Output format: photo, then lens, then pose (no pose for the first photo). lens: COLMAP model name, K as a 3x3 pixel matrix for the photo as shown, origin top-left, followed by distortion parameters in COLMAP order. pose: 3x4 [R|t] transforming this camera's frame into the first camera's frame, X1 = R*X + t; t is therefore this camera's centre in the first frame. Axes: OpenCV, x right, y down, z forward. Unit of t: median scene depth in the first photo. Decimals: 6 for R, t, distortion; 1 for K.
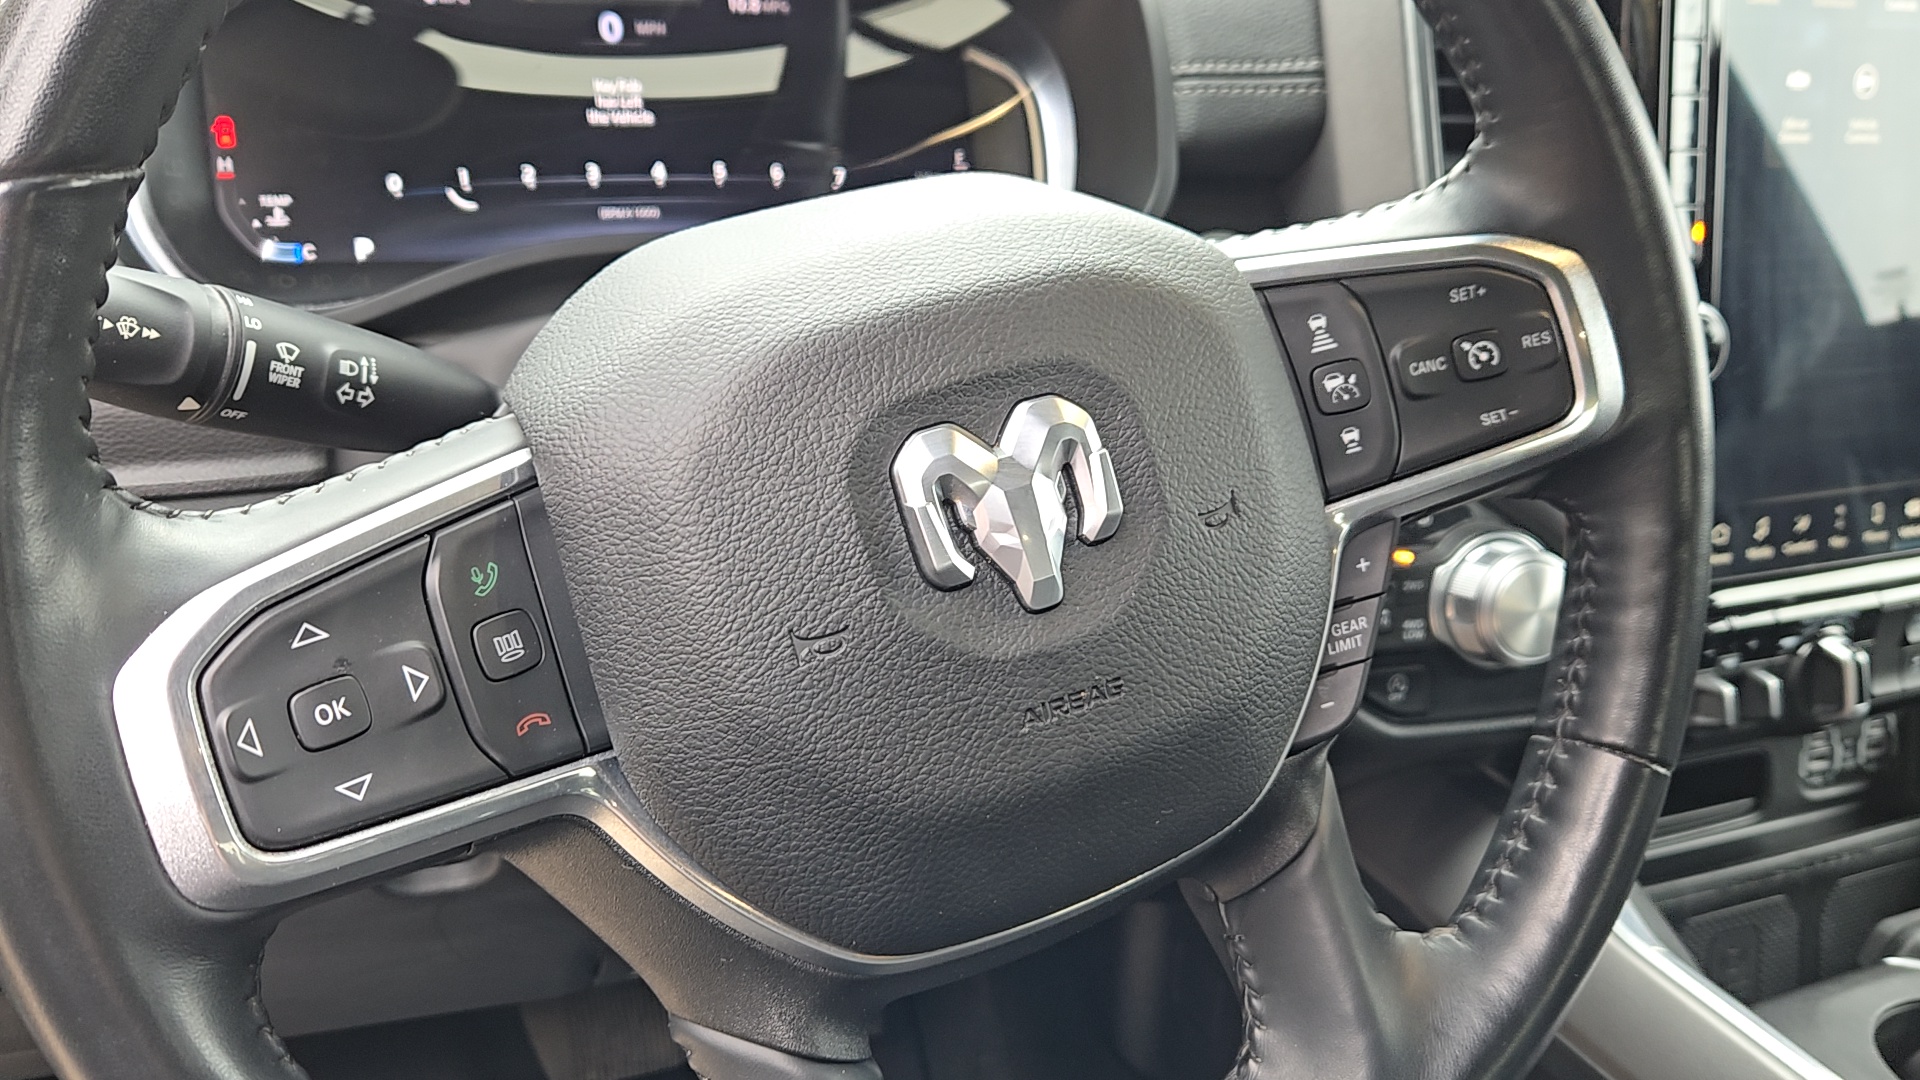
lens RADIAL K [[1620.8, 0, 952.5], [0, 1620.8, 533.3], [0, 0, 1]] dist [0.001965, -0.003942]
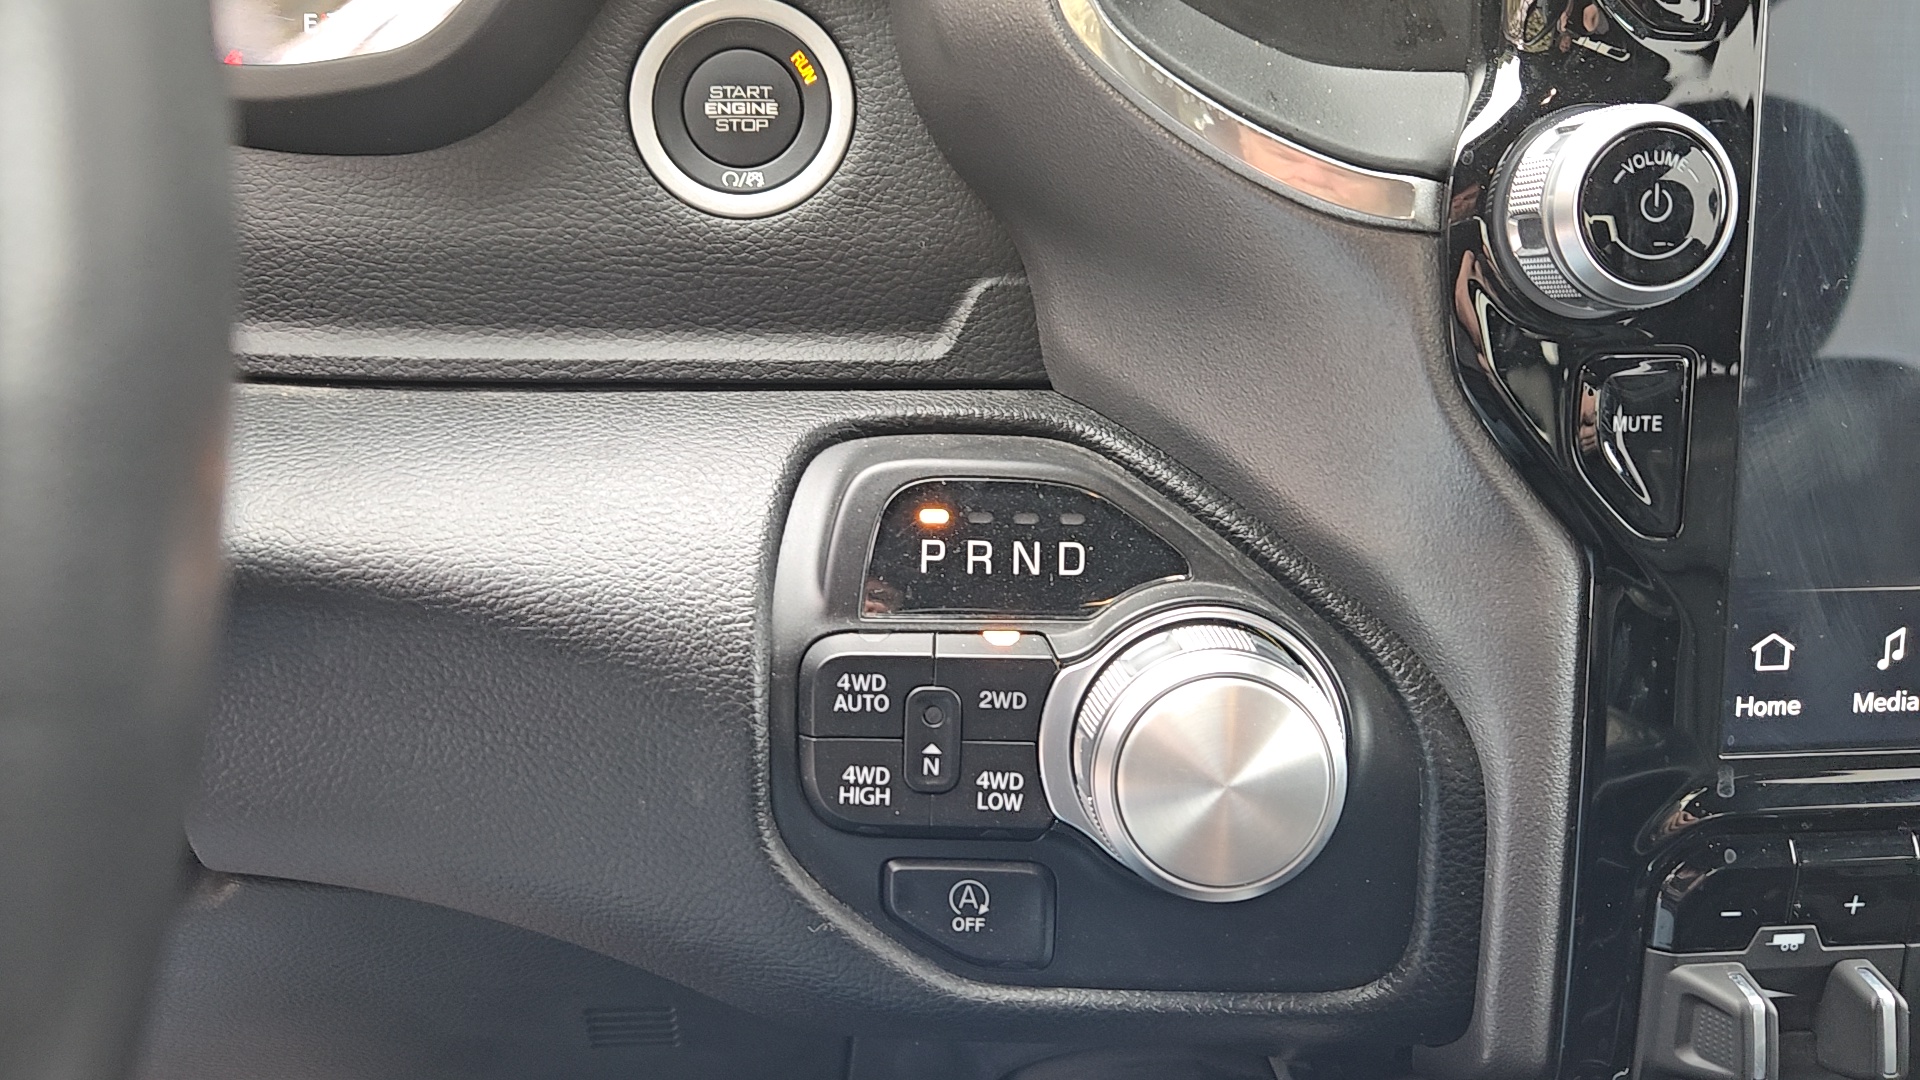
lens RADIAL K [[1647.2, 0, 938.6], [0, 1647.2, 545.4], [0, 0, 1]] dist [-0.003993, -0.013349]
pose [[0.953347, 0.072908, -0.292941, 0.789244], [-0.076561, 0.997064, -0.001007, -0.022844], [0.292008, 0.023388, 0.956130, 1.021327]]
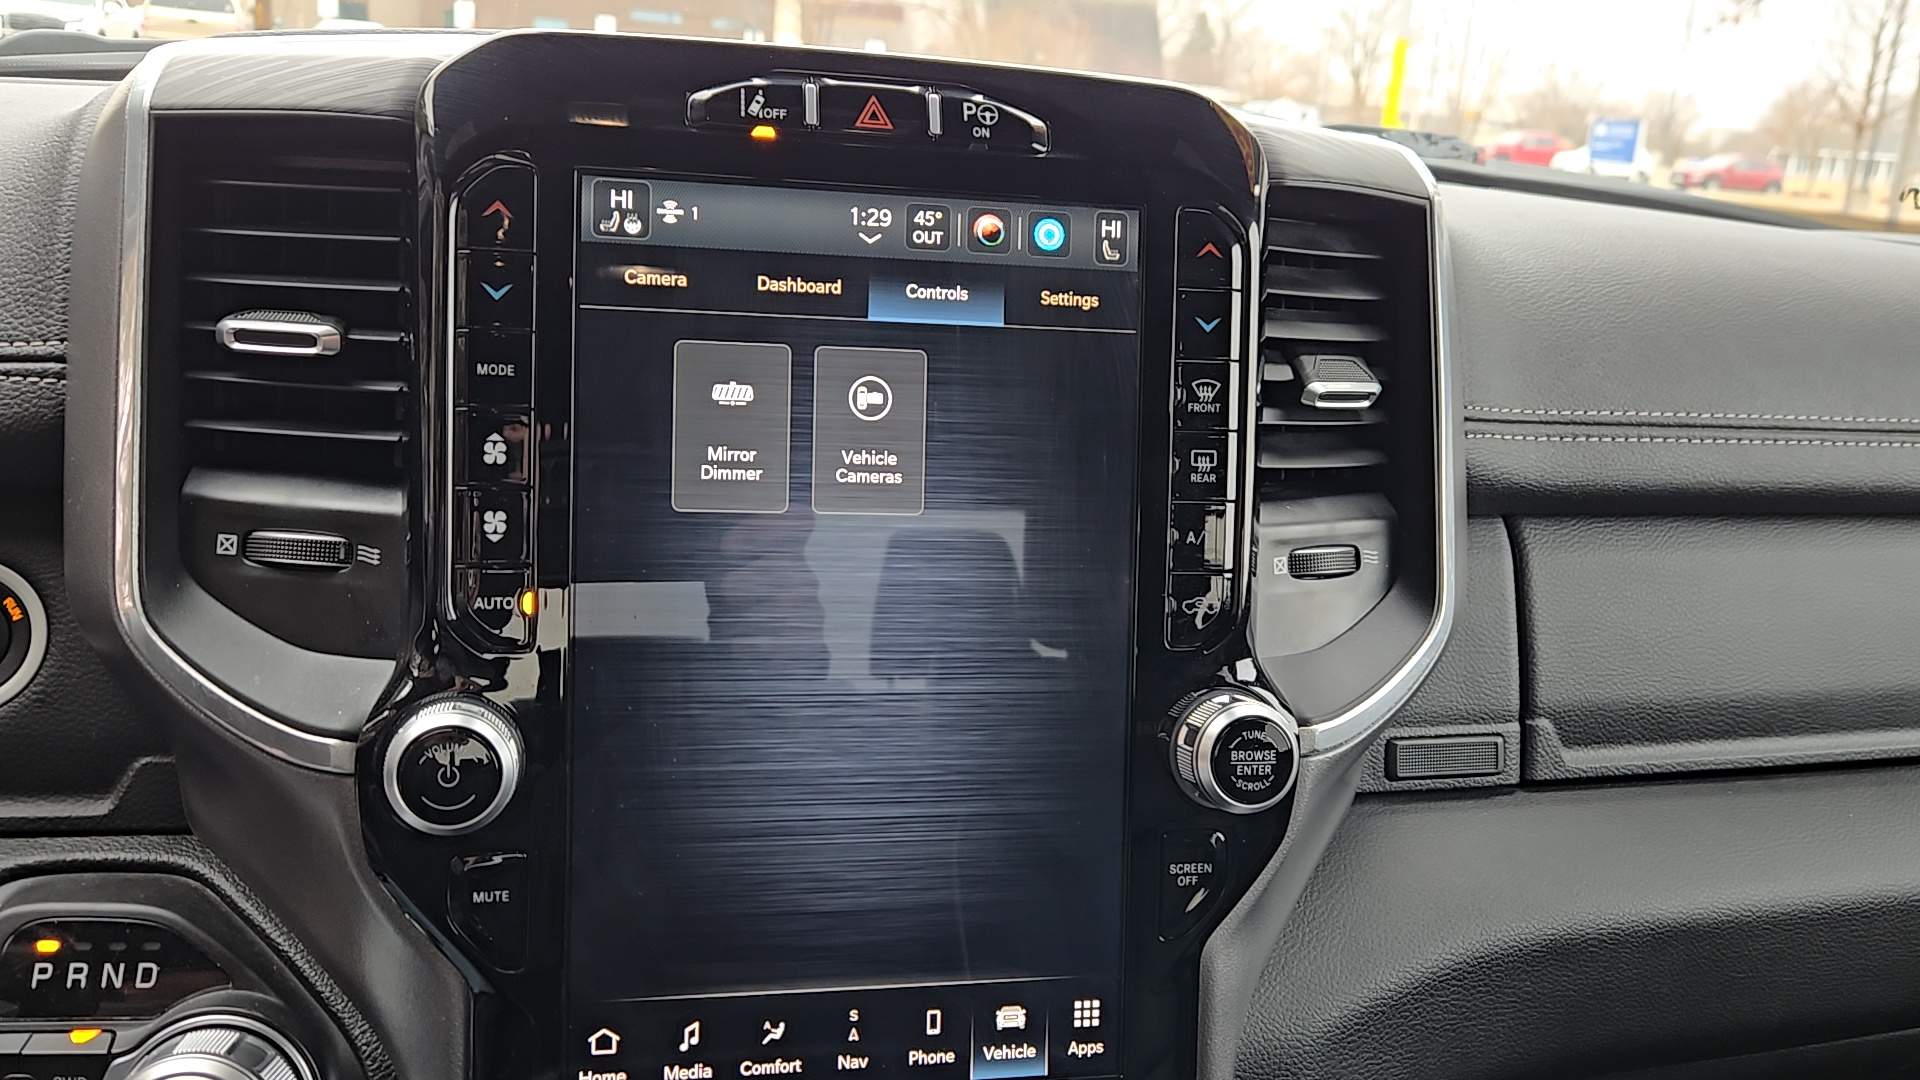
lens RADIAL K [[1620.8, 0, 952.5], [0, 1620.8, 533.3], [0, 0, 1]] dist [0.001965, -0.003942]
pose [[0.983067, 0.060168, -0.173089, 1.481526], [-0.082683, 0.988585, -0.125952, -0.280820], [0.163535, 0.138131, 0.976819, 0.680453]]
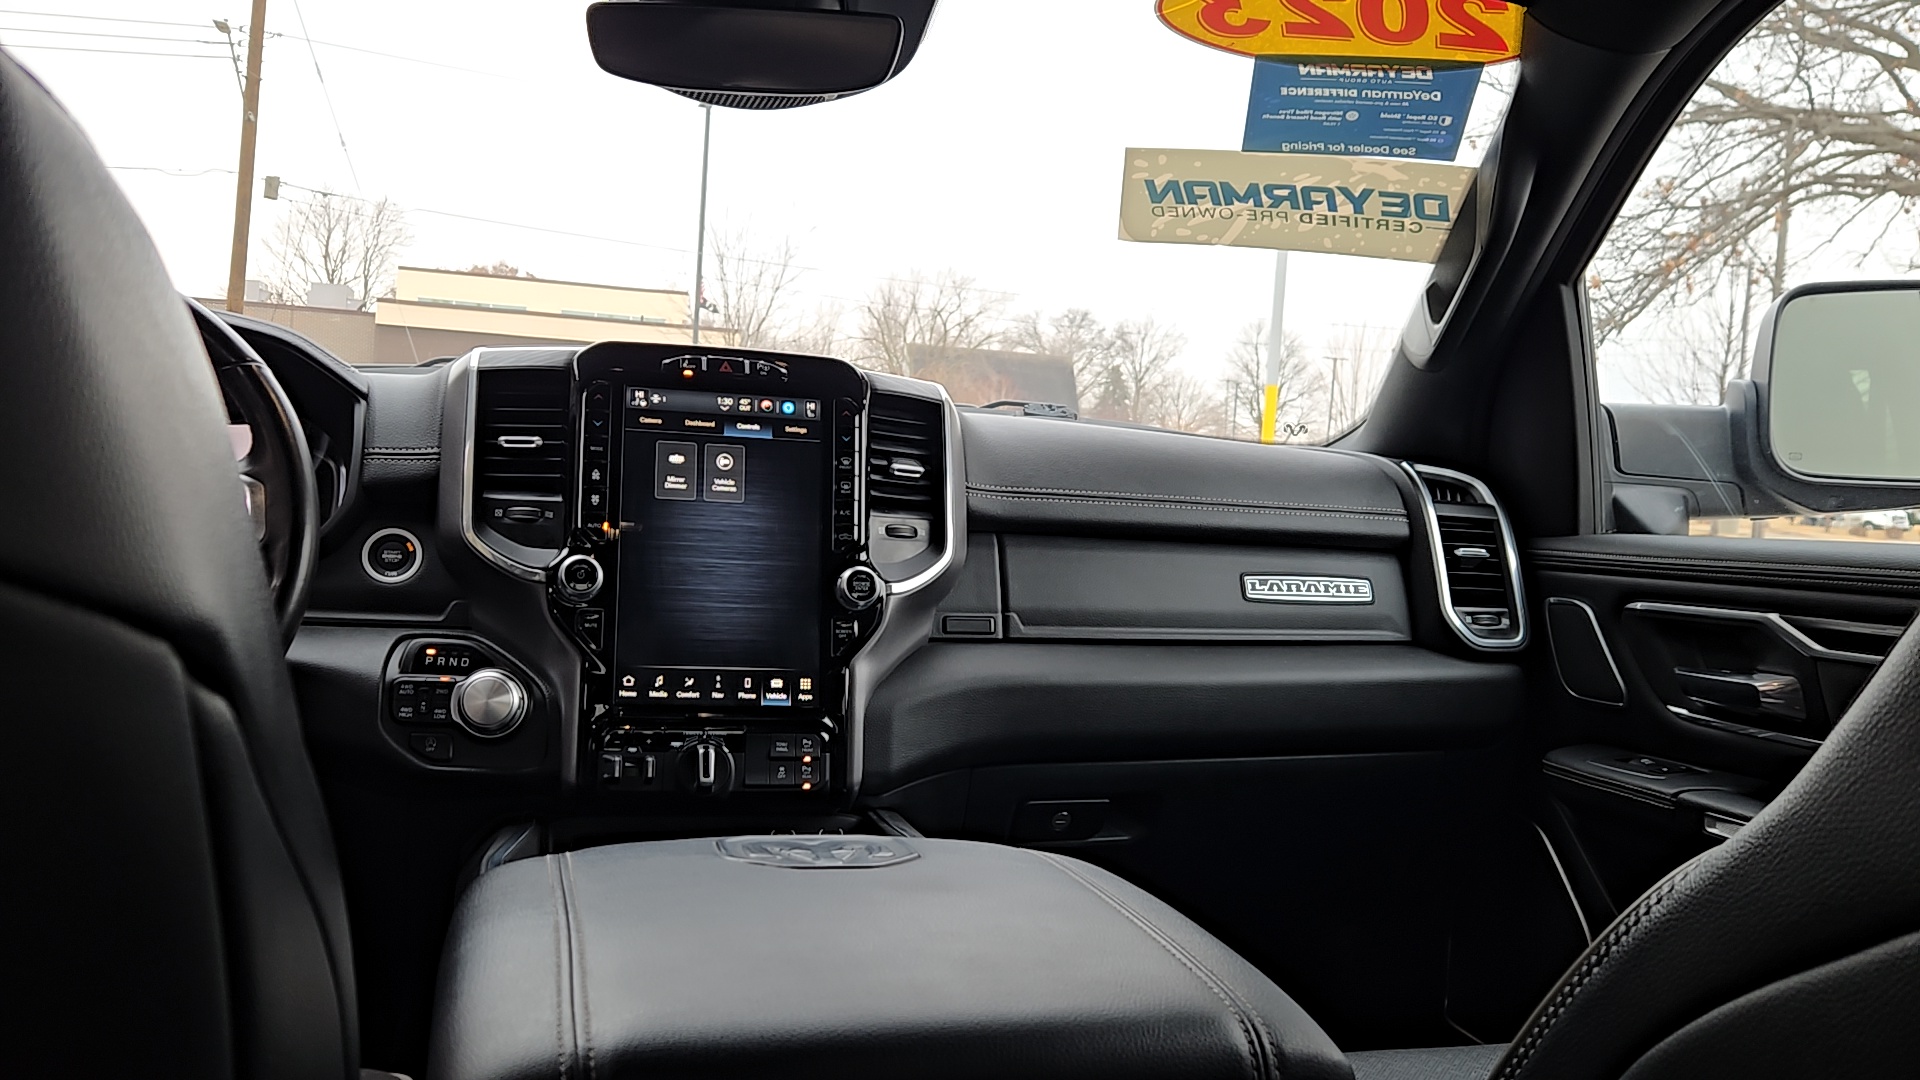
lens RADIAL K [[1587.7, 0, 956.9], [0, 1587.7, 529.4], [0, 0, 1]] dist [0.014868, -0.004660]
pose [[0.990362, 0.004037, -0.138445, 2.299323], [-0.050417, 0.941507, -0.333201, 0.903814], [0.129002, 0.336970, 0.932636, -1.580388]]
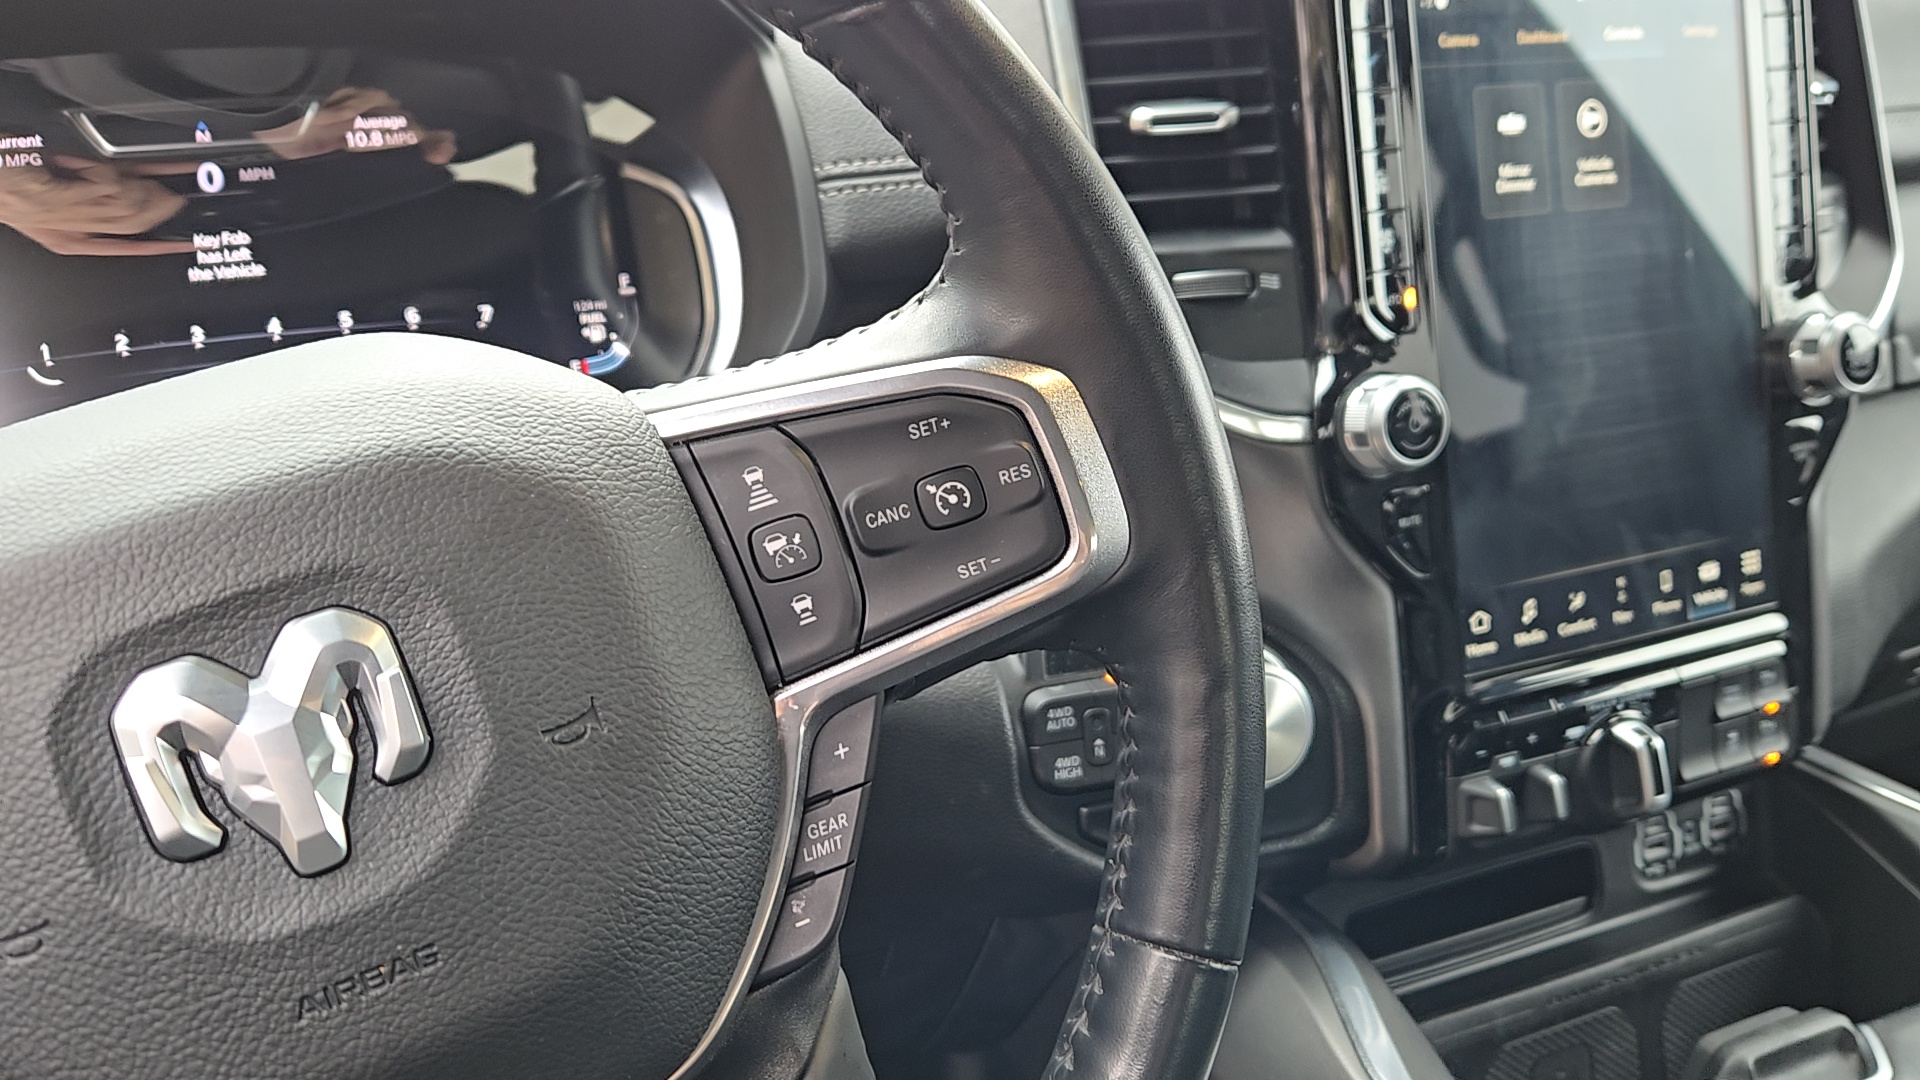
lens RADIAL K [[1620.8, 0, 952.5], [0, 1620.8, 533.3], [0, 0, 1]] dist [0.001965, -0.003942]
pose [[0.996739, -0.079883, -0.011386, 0.395132], [0.079244, 0.995678, -0.048433, -0.058361], [0.015206, 0.047372, 0.998762, 0.171238]]
